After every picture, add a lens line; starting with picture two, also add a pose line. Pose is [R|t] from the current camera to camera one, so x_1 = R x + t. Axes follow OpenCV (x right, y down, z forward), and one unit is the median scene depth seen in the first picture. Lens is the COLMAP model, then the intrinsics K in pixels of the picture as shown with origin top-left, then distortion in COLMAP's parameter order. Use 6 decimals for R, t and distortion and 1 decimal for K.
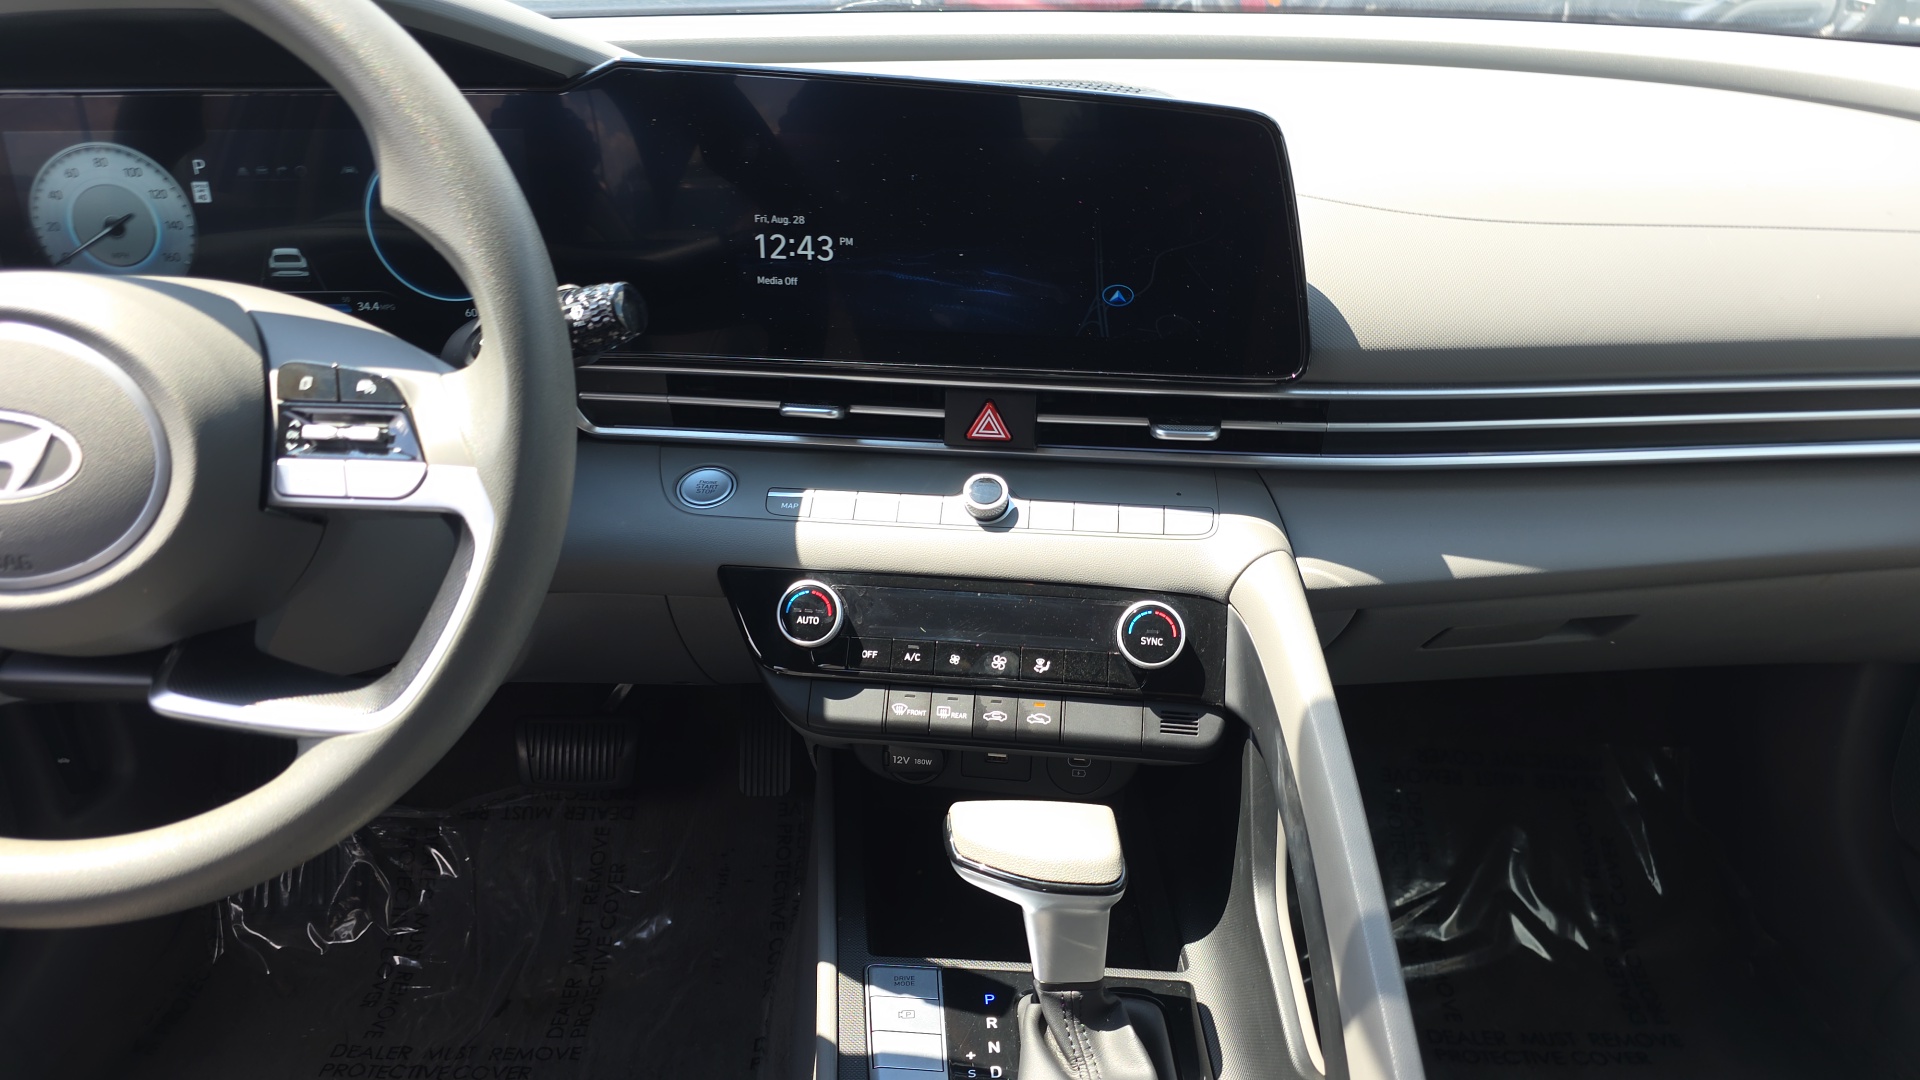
lens RADIAL K [[1306.2, 0, 957.6], [0, 1306.2, 554.5], [0, 0, 1]] dist [0.054902, -0.069183]
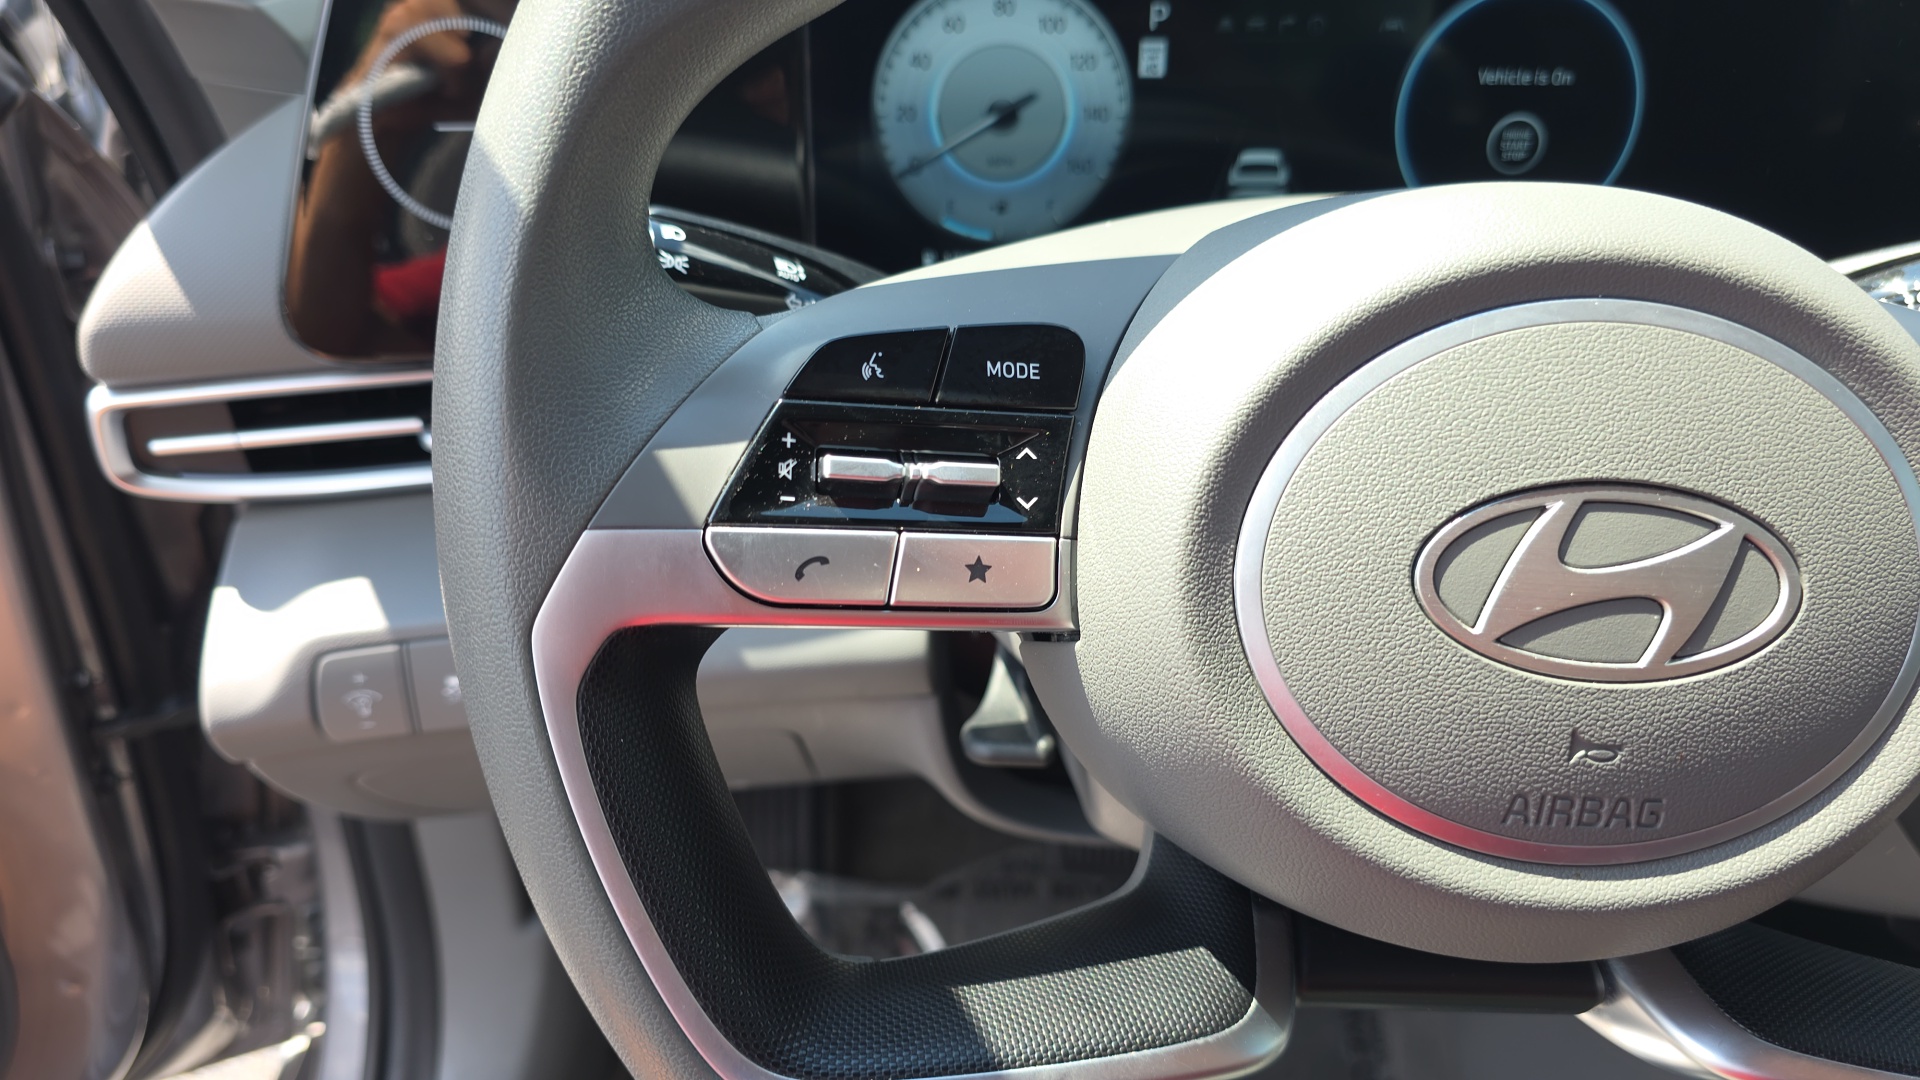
lens RADIAL K [[1351.2, 0, 967.7], [0, 1351.2, 530.8], [0, 0, 1]] dist [0.028970, -0.066726]
pose [[0.999936, 0.011340, 0.000261, -0.645640], [-0.011343, 0.999612, 0.025421, -0.069279], [0.000027, -0.025422, 0.999677, 0.359544]]
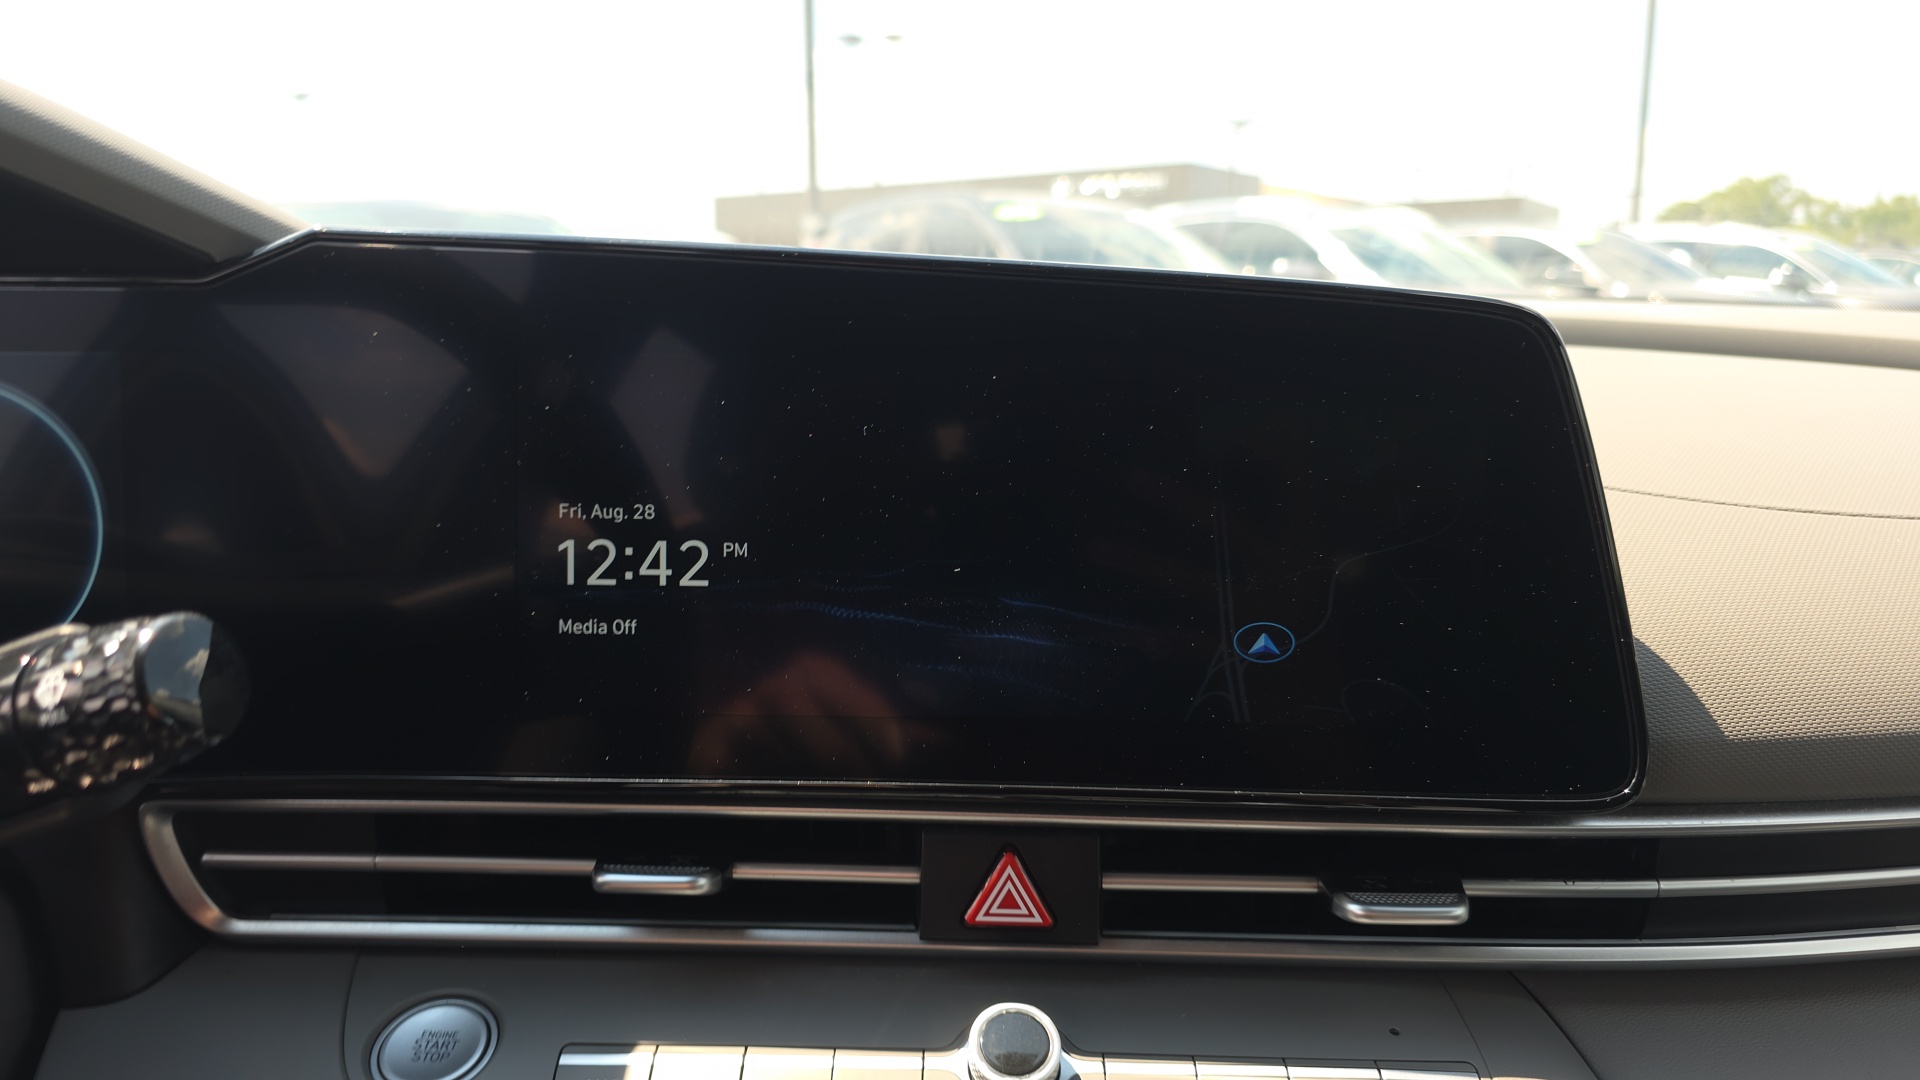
lens RADIAL K [[1345.5, 0, 920.0], [0, 1345.5, 517.2], [0, 0, 1]] dist [0.052761, -0.080678]
pose [[0.997175, -0.008450, 0.074634, -0.051036], [0.031280, 0.950103, -0.310364, -0.082167], [-0.068288, 0.311822, 0.947683, 0.479718]]
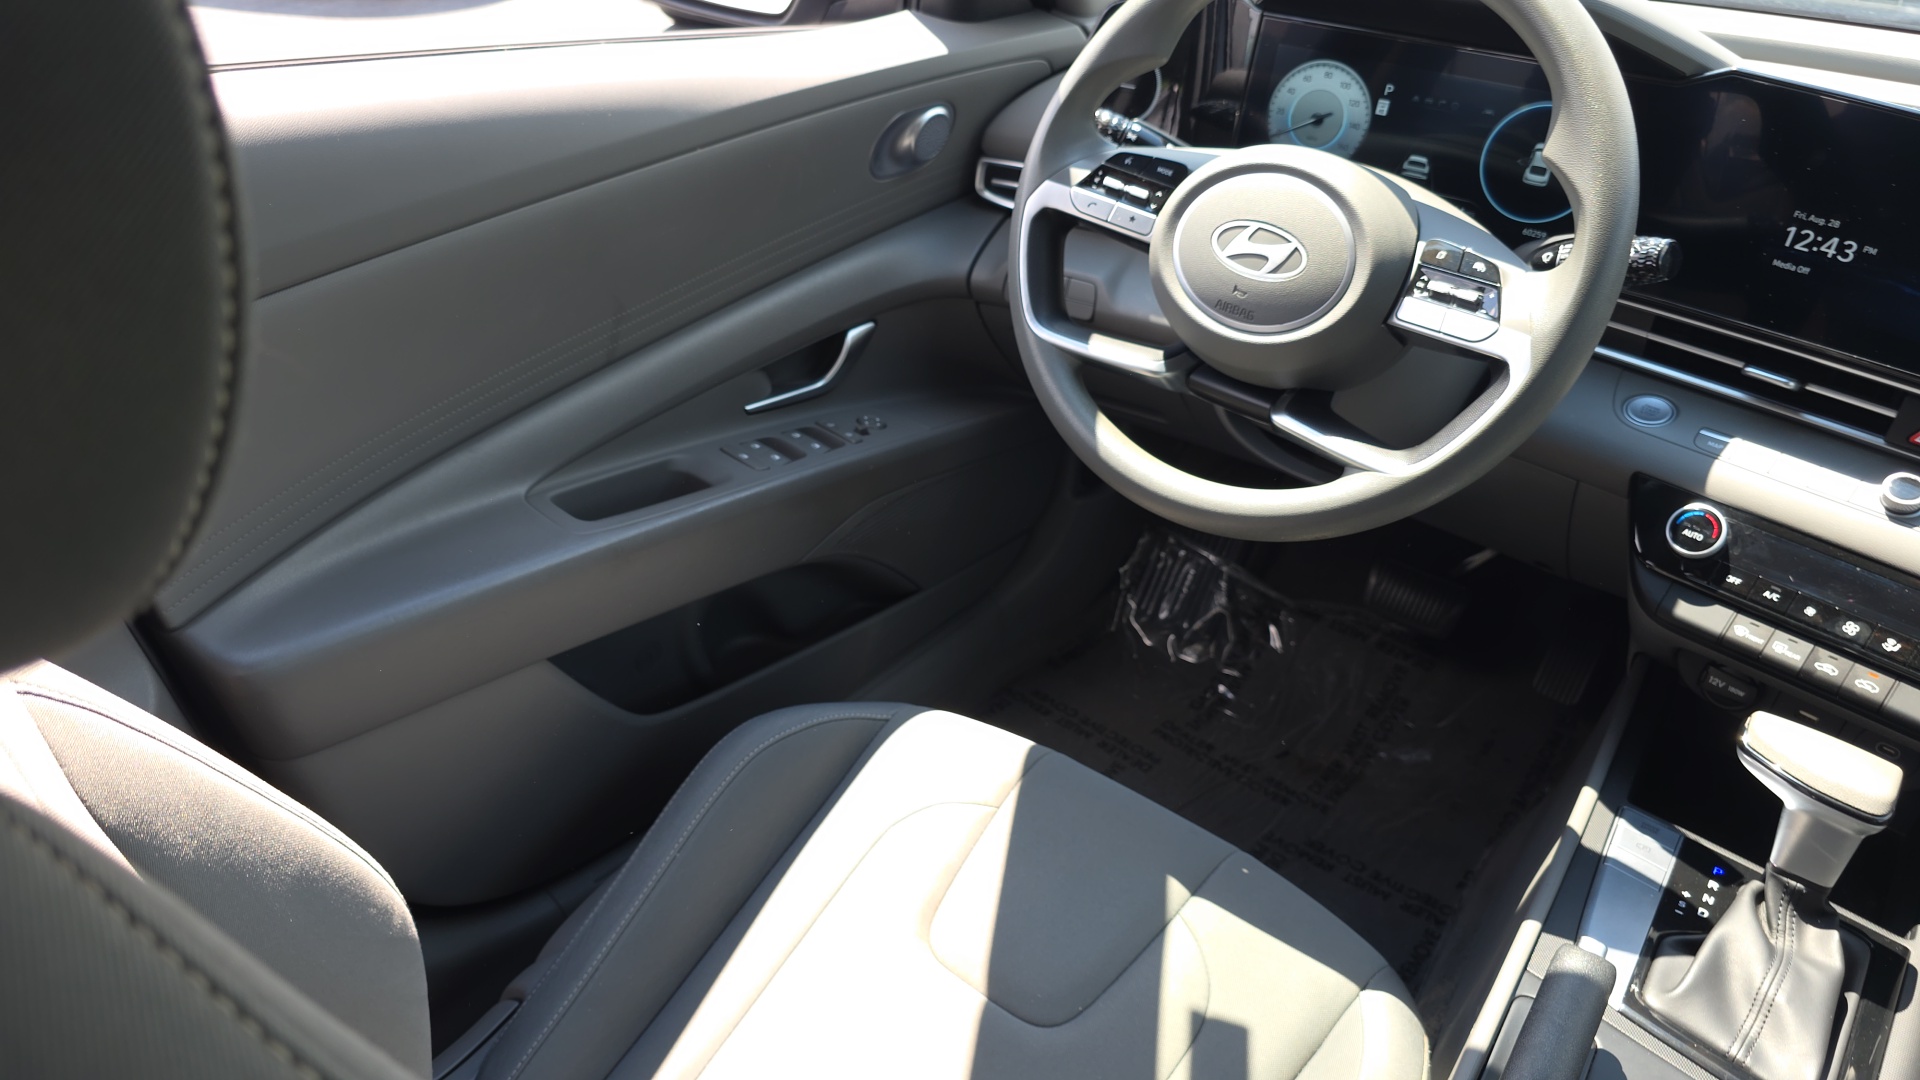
lens RADIAL K [[1313.0, 0, 945.6], [0, 1313.0, 566.0], [0, 0, 1]] dist [0.057285, -0.055427]
pose [[0.763726, 0.379460, -0.522238, 0.014398], [-0.341115, 0.924046, 0.172565, 0.102844], [0.548054, 0.046351, 0.835158, -0.453854]]
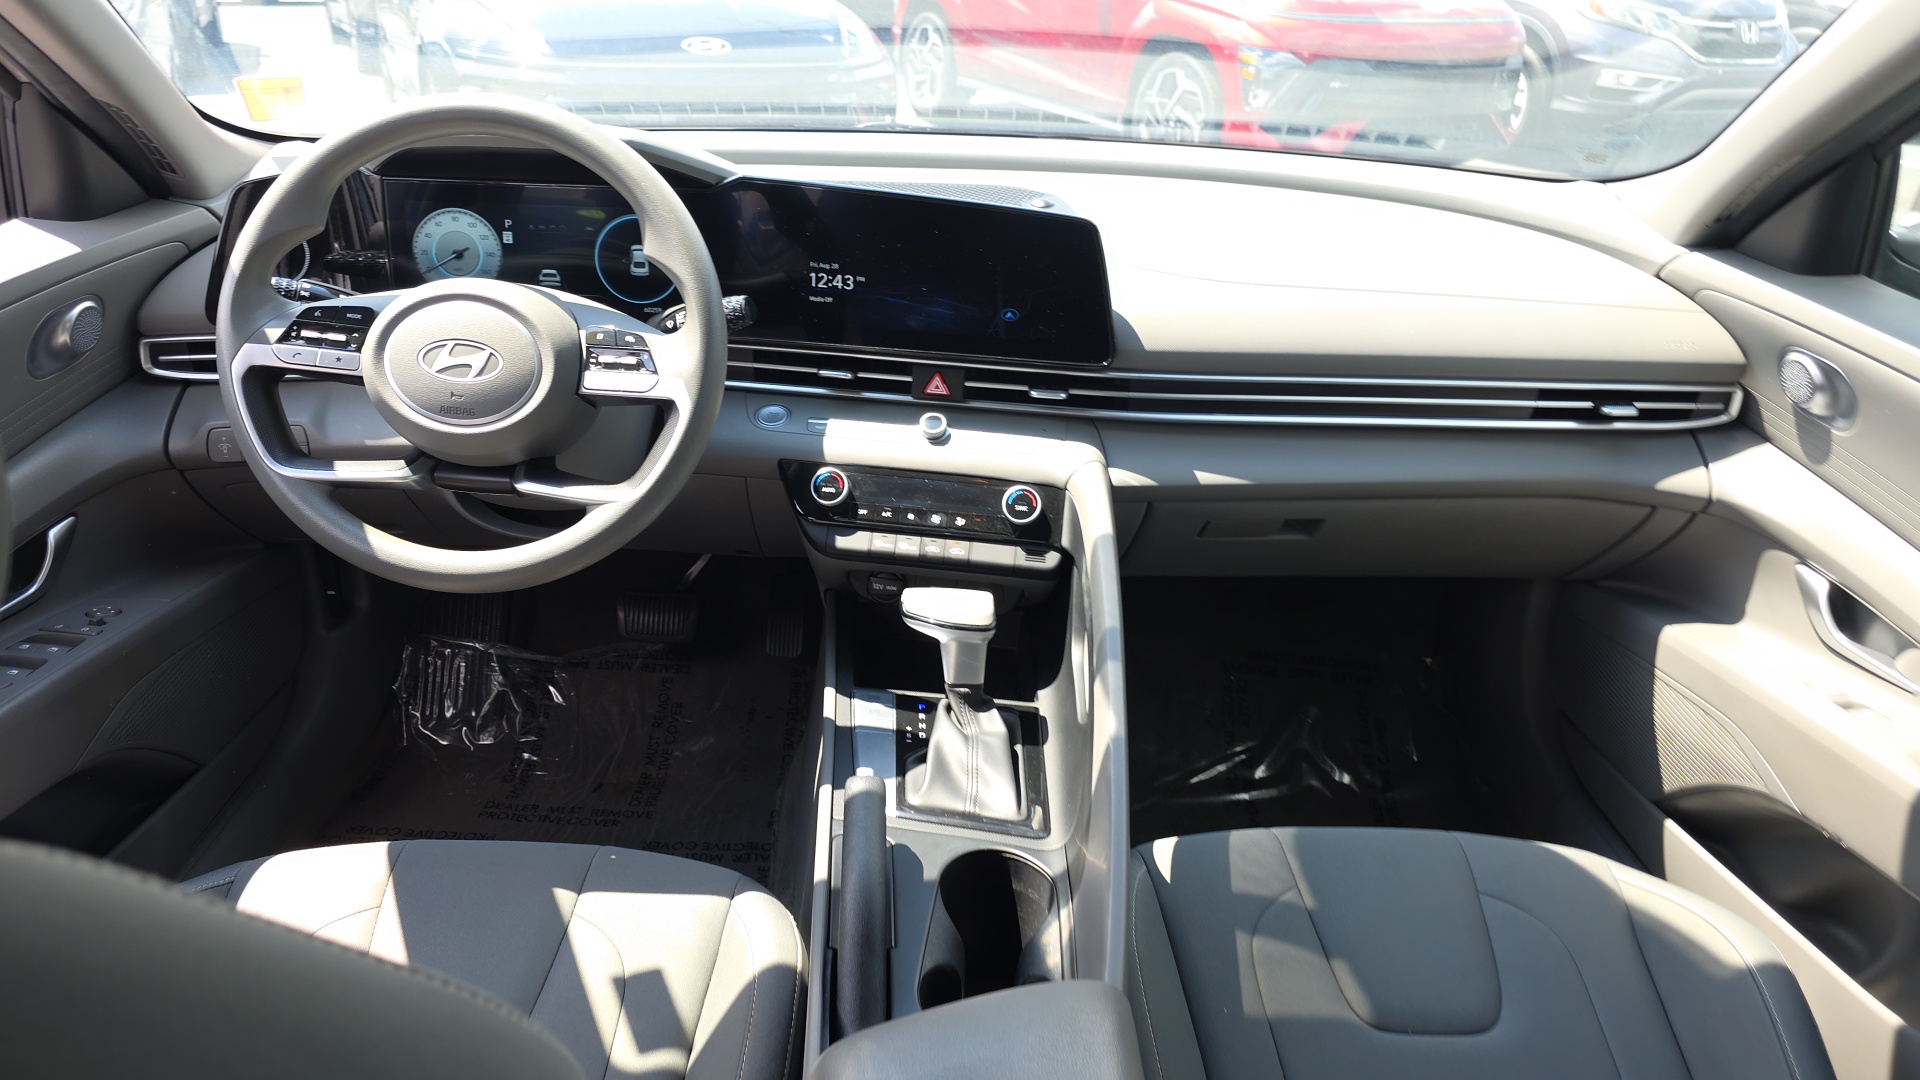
lens RADIAL K [[1289.8, 0, 920.4], [0, 1289.8, 504.8], [0, 0, 1]] dist [0.068947, -0.062599]
pose [[0.998680, 0.044921, -0.024906, 0.053833], [-0.046381, 0.997026, -0.061540, 0.172691], [0.022067, 0.062614, 0.997794, -0.736757]]
